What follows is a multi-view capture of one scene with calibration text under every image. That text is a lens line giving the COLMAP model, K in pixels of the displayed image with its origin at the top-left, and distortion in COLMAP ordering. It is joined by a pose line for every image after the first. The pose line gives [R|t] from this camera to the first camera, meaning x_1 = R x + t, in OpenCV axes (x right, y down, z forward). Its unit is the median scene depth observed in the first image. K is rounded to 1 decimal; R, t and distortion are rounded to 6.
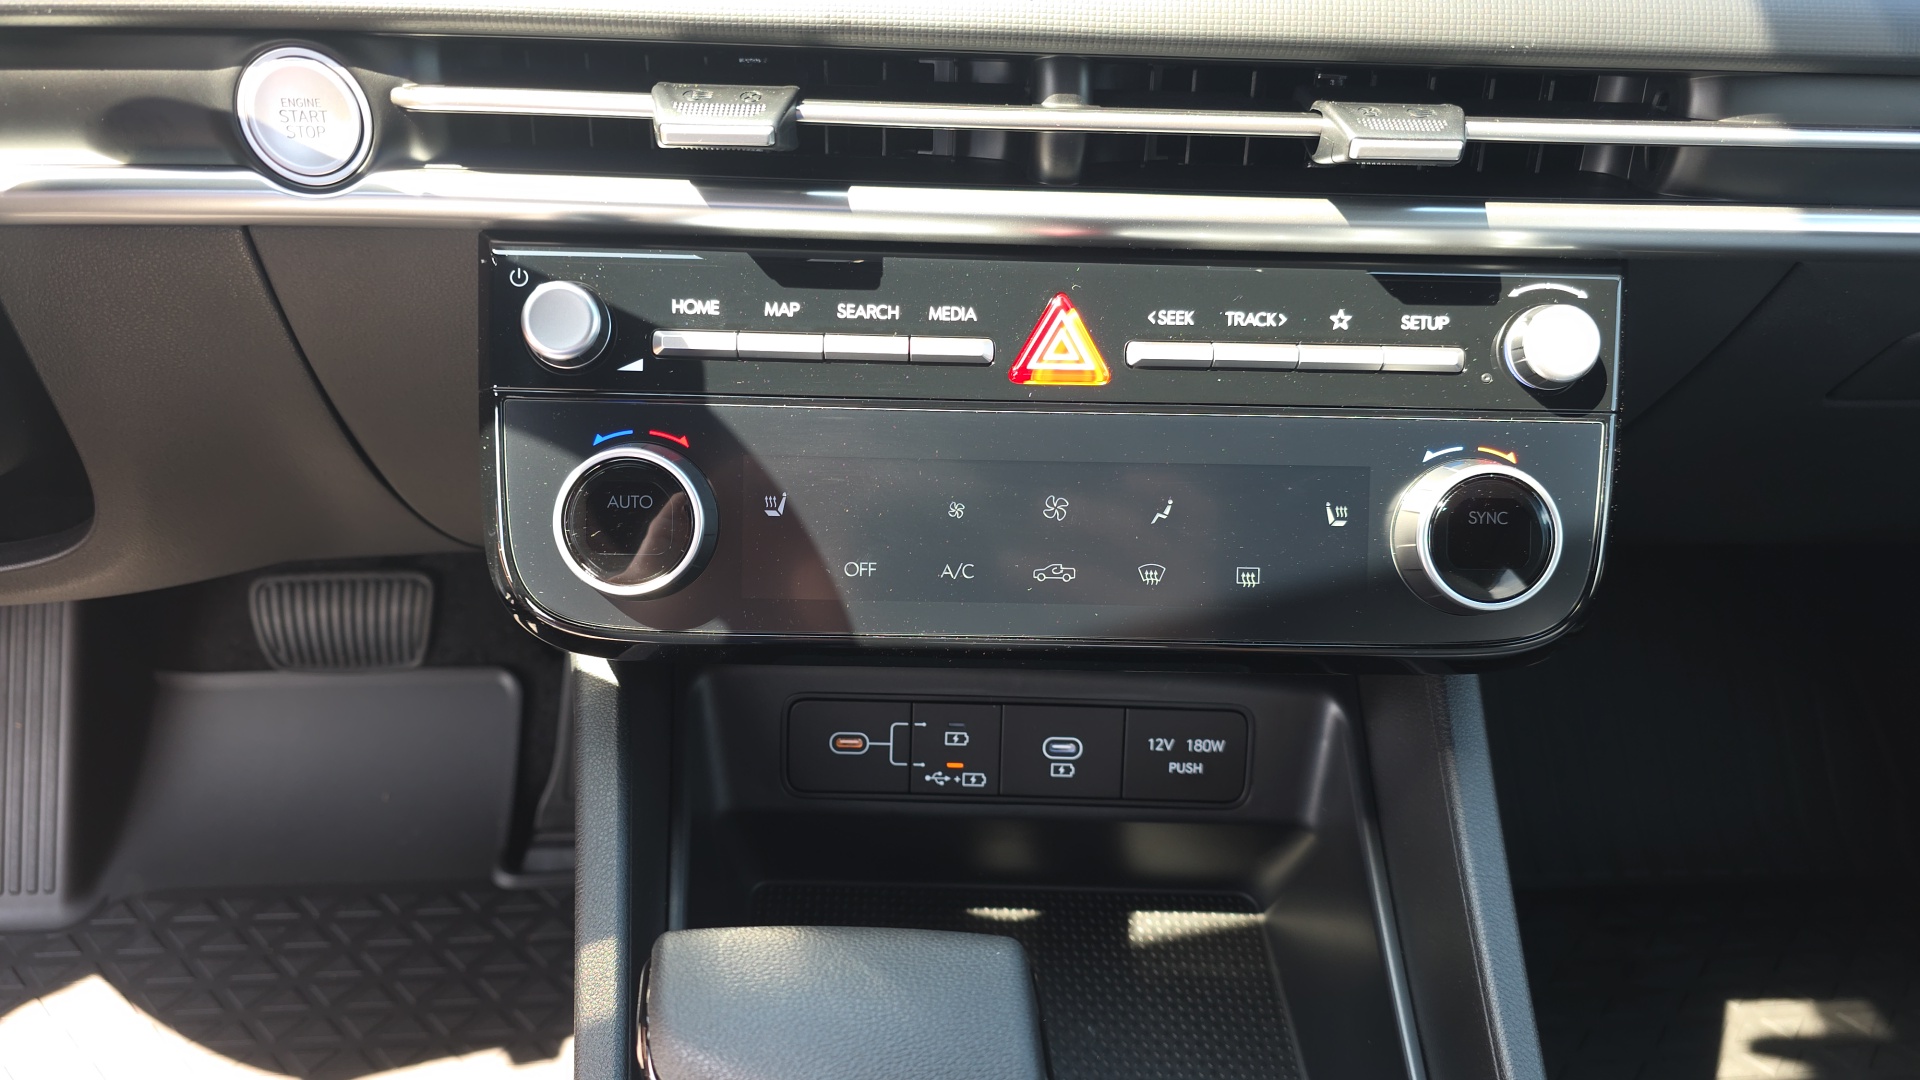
lens RADIAL K [[1294.7, 0, 950.7], [0, 1294.7, 542.8], [0, 0, 1]] dist [0.058675, -0.060439]
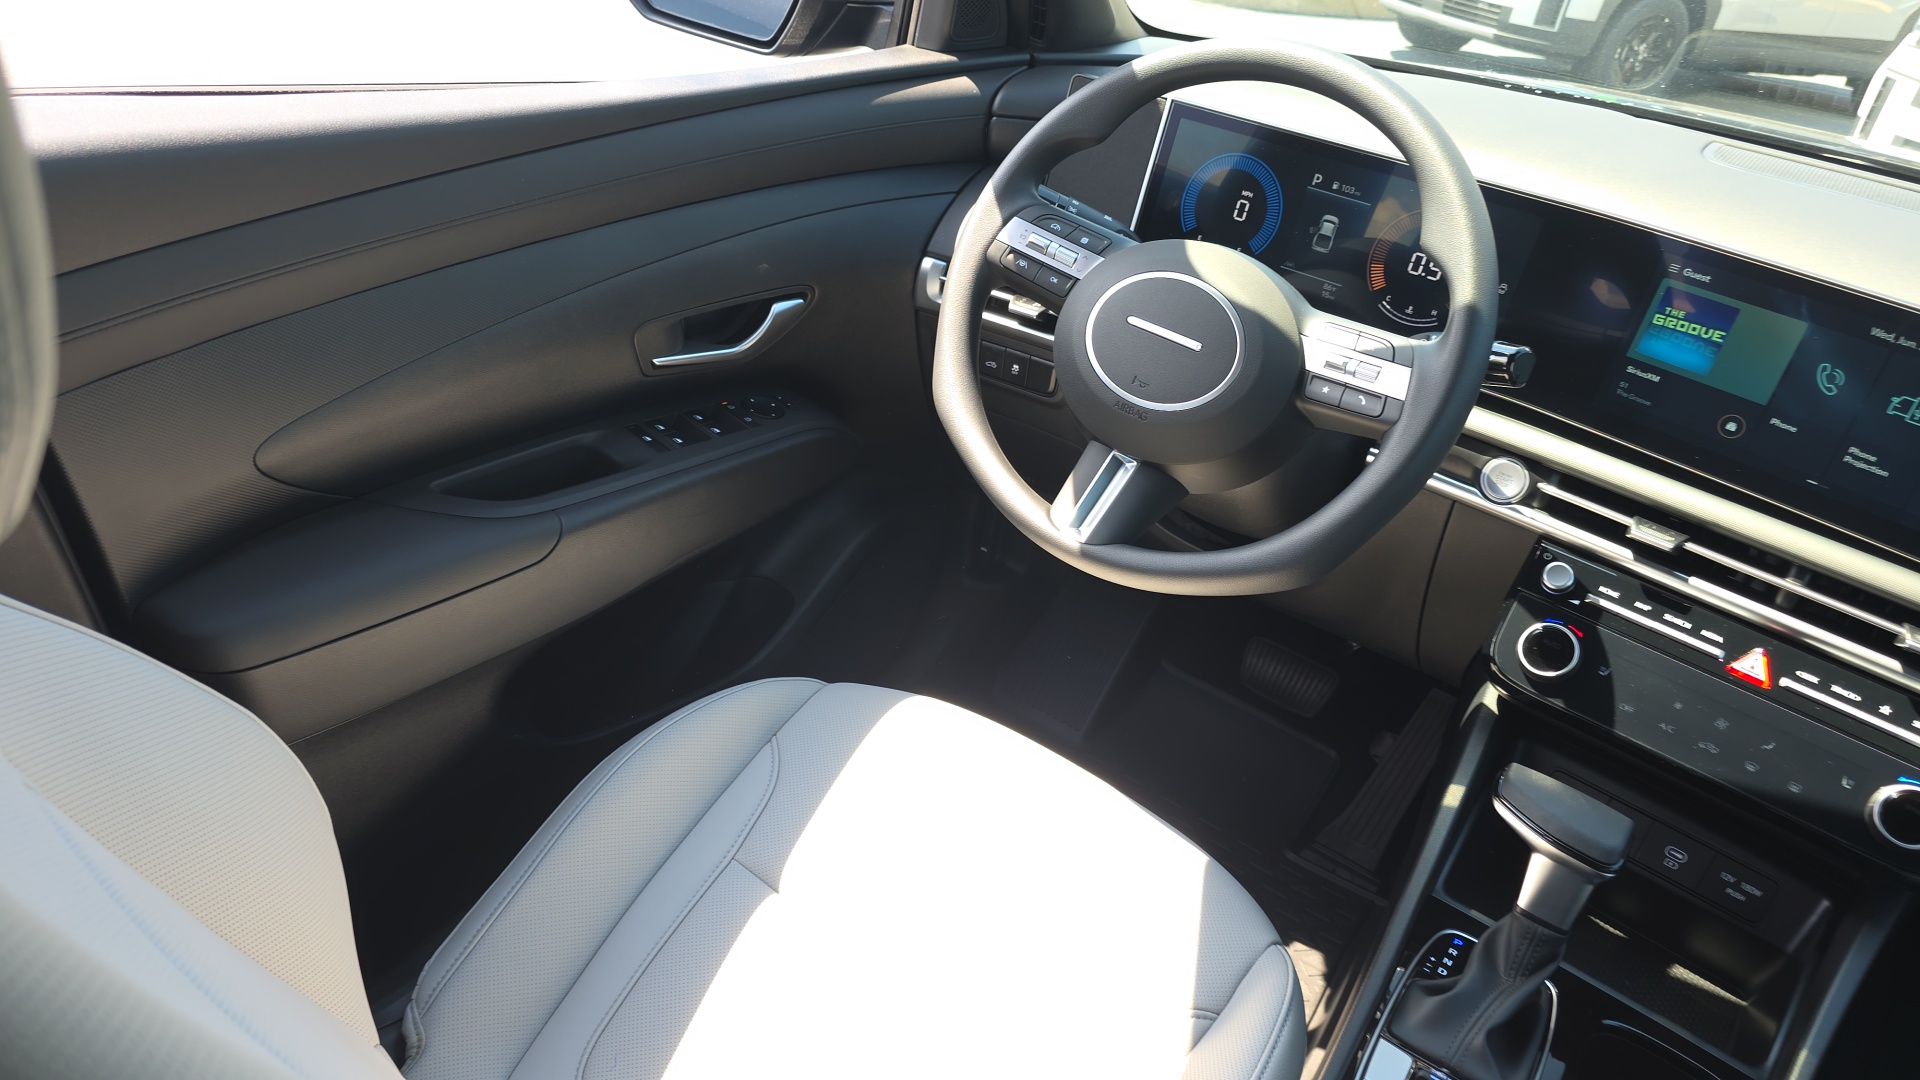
lens RADIAL K [[1294.7, 0, 945.0], [0, 1294.7, 541.7], [0, 0, 1]] dist [0.058675, -0.060439]
pose [[0.752520, 0.392004, -0.529194, 0.156633], [-0.493419, 0.867800, -0.058819, 0.553134], [0.436177, 0.305377, 0.846460, -1.878098]]
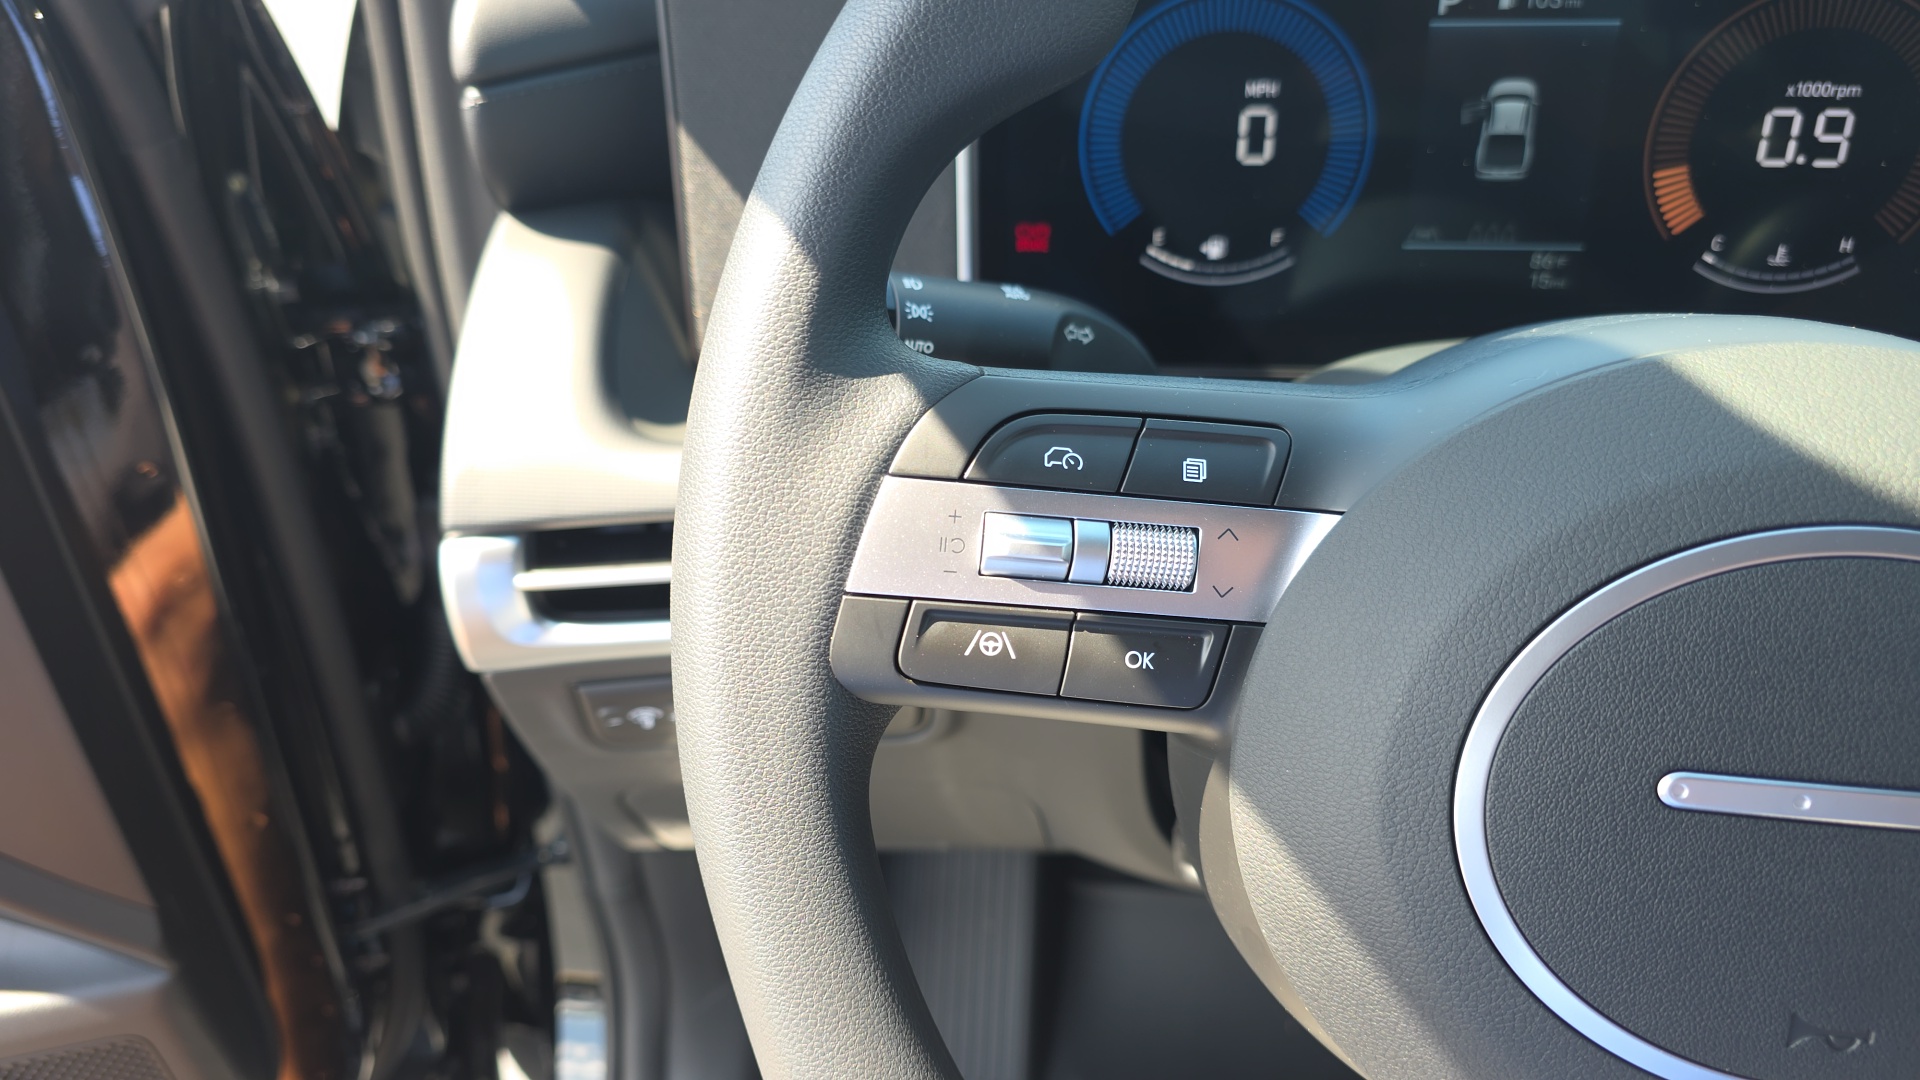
lens RADIAL K [[1348.7, 0, 945.9], [0, 1348.7, 542.8], [0, 0, 1]] dist [0.005963, -0.025146]
pose [[0.977400, 0.051748, -0.204967, -1.275343], [-0.072243, 0.992967, -0.093797, -0.180300], [0.198671, 0.106485, 0.974264, -0.348699]]
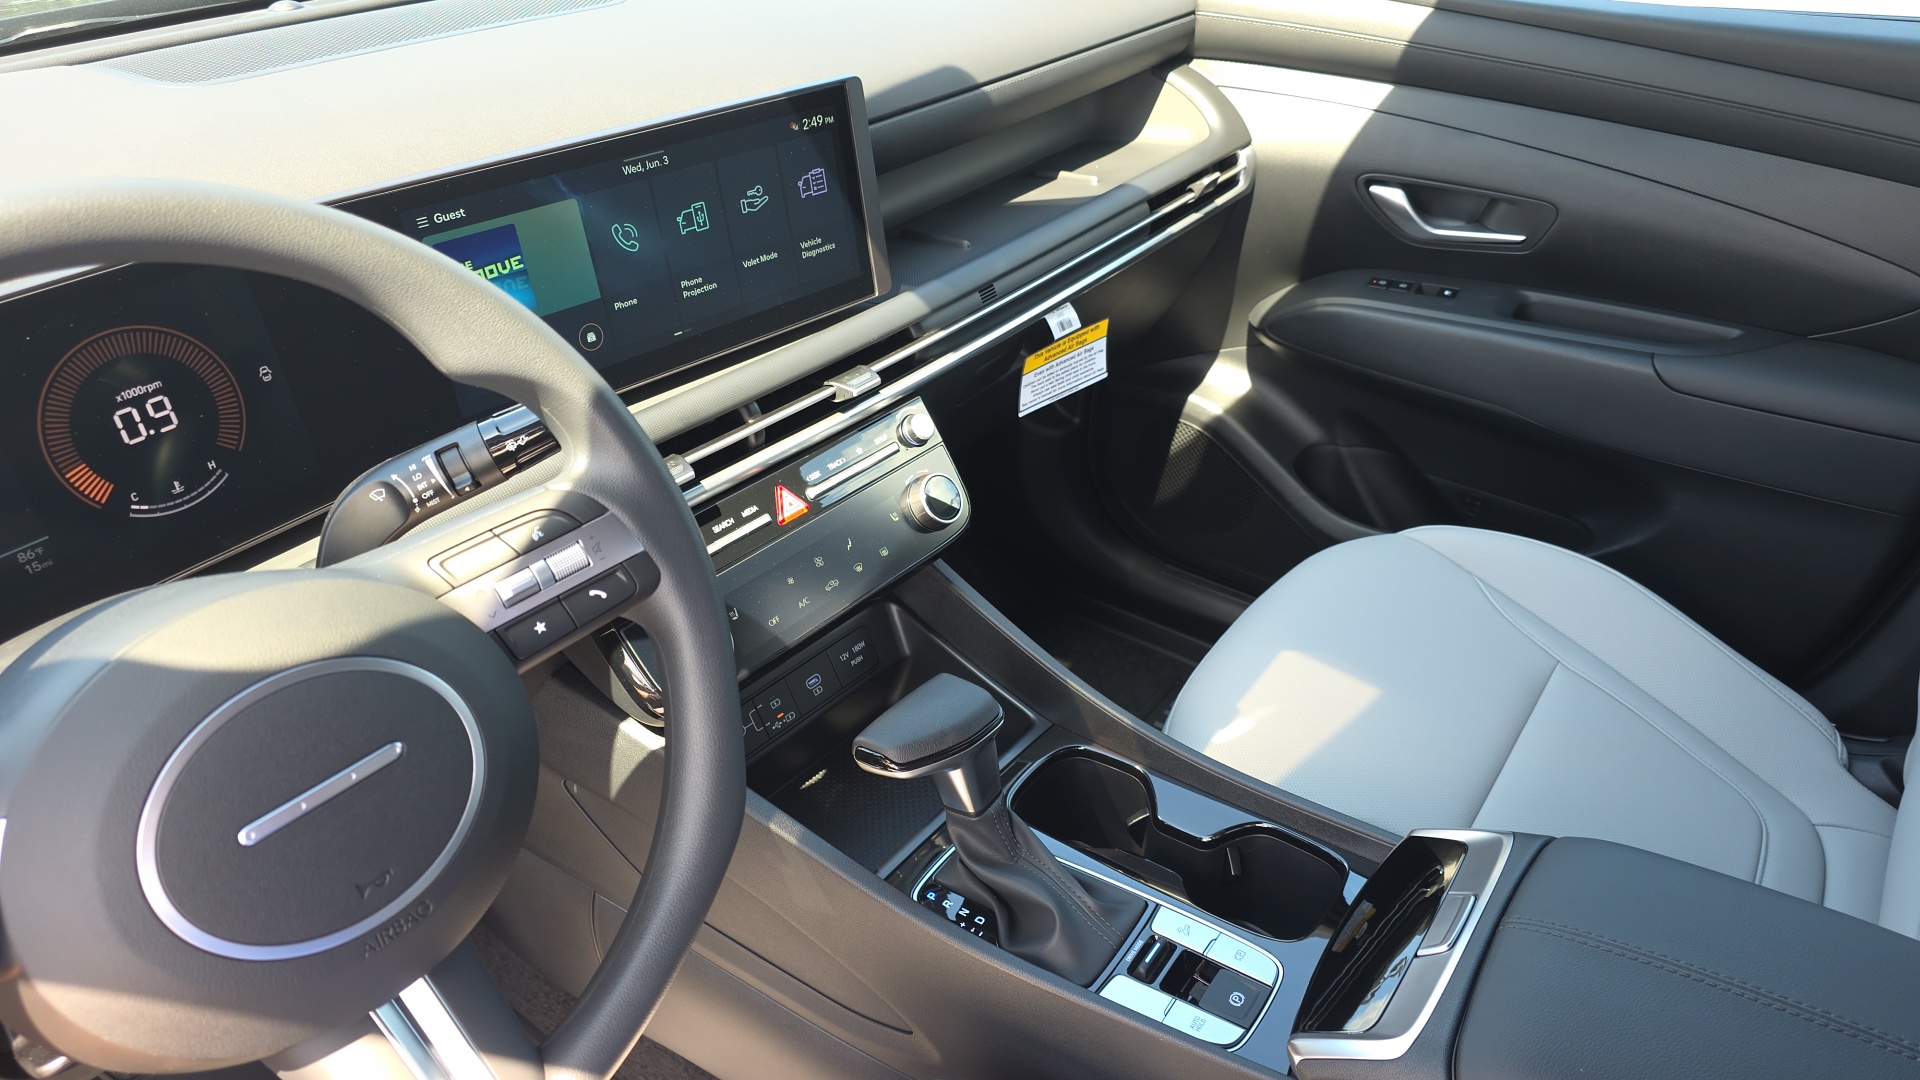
lens RADIAL K [[1294.7, 0, 946.0], [0, 1294.7, 564.1], [0, 0, 1]] dist [0.058675, -0.060439]
pose [[0.642032, -0.451919, 0.619326, -1.300477], [0.494905, 0.861250, 0.115402, -0.188810], [-0.585547, 0.232416, 0.776607, -1.065097]]
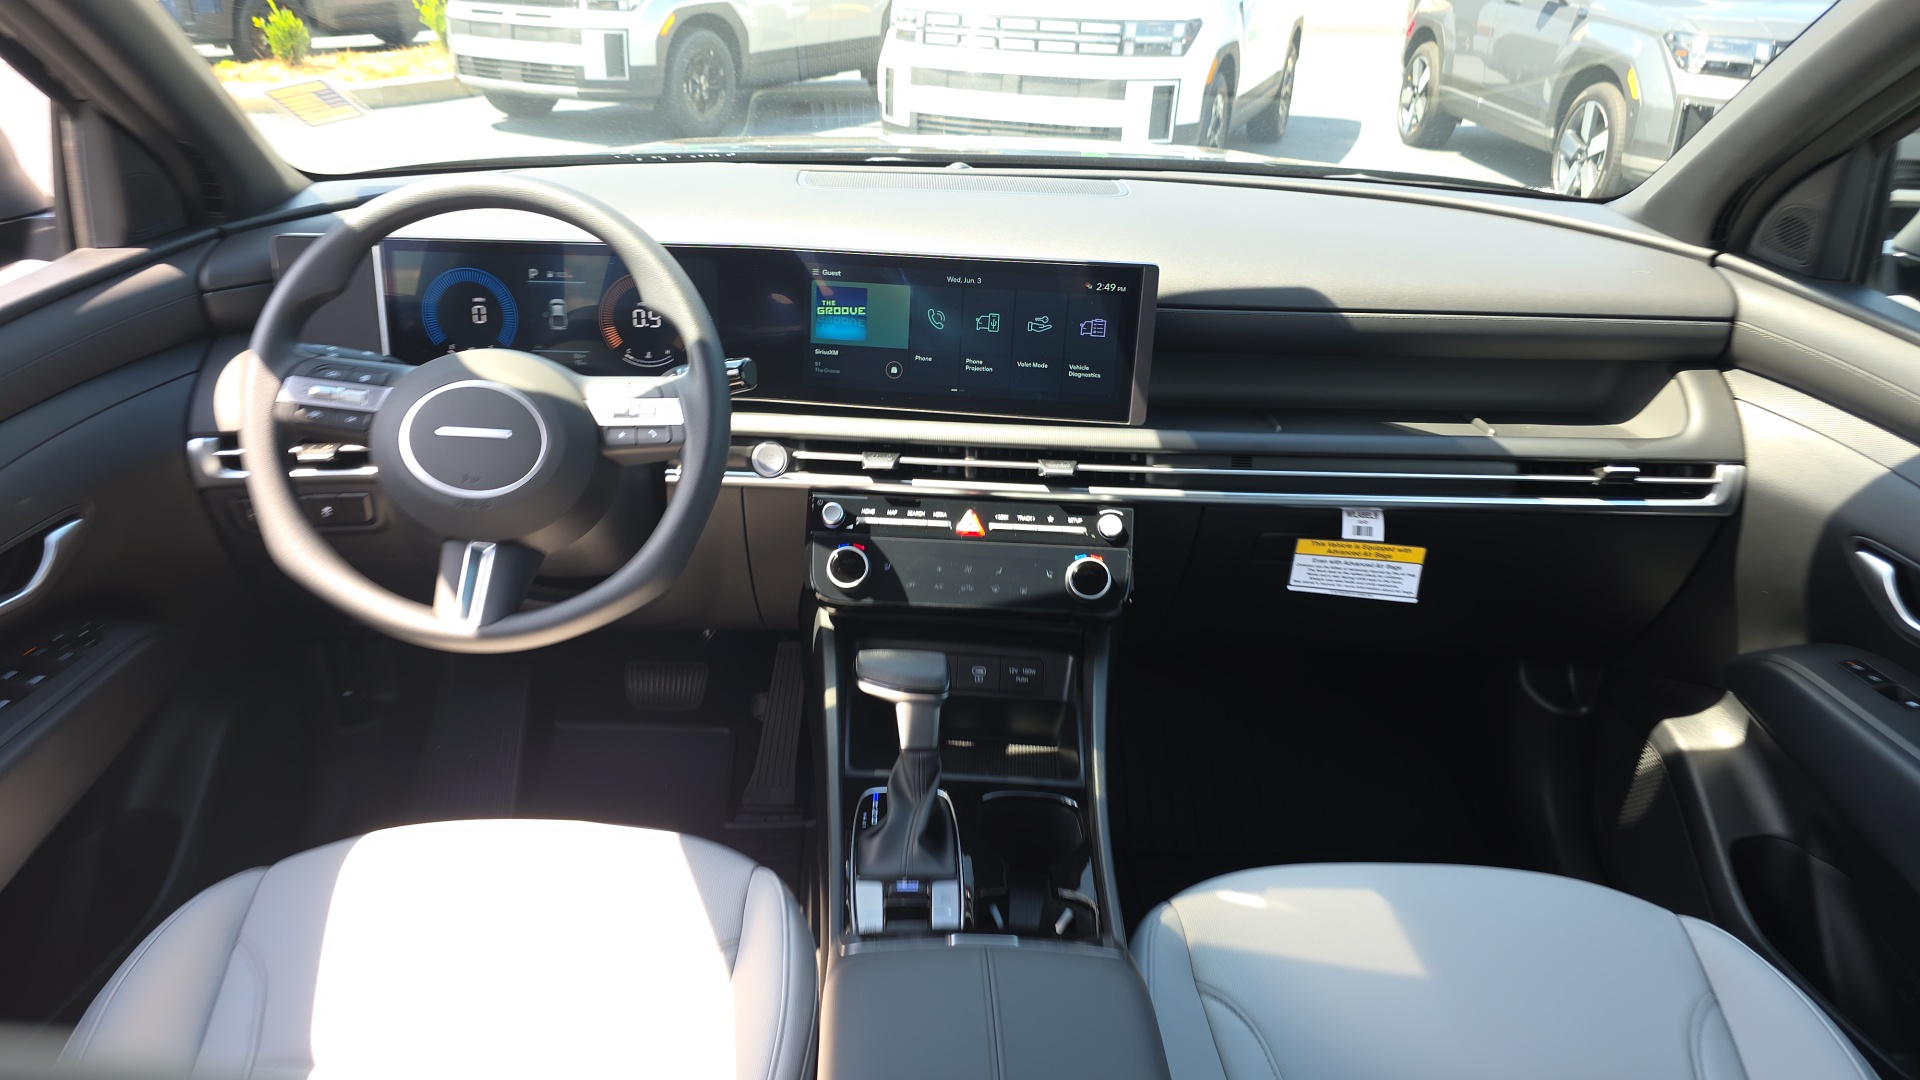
lens RADIAL K [[1294.7, 0, 912.9], [0, 1294.7, 557.0], [0, 0, 1]] dist [0.058675, -0.060439]
pose [[0.996703, 0.022221, -0.078039, 0.204735], [-0.039817, 0.971950, -0.231791, 0.755230], [0.070699, 0.234134, 0.969630, -2.390859]]
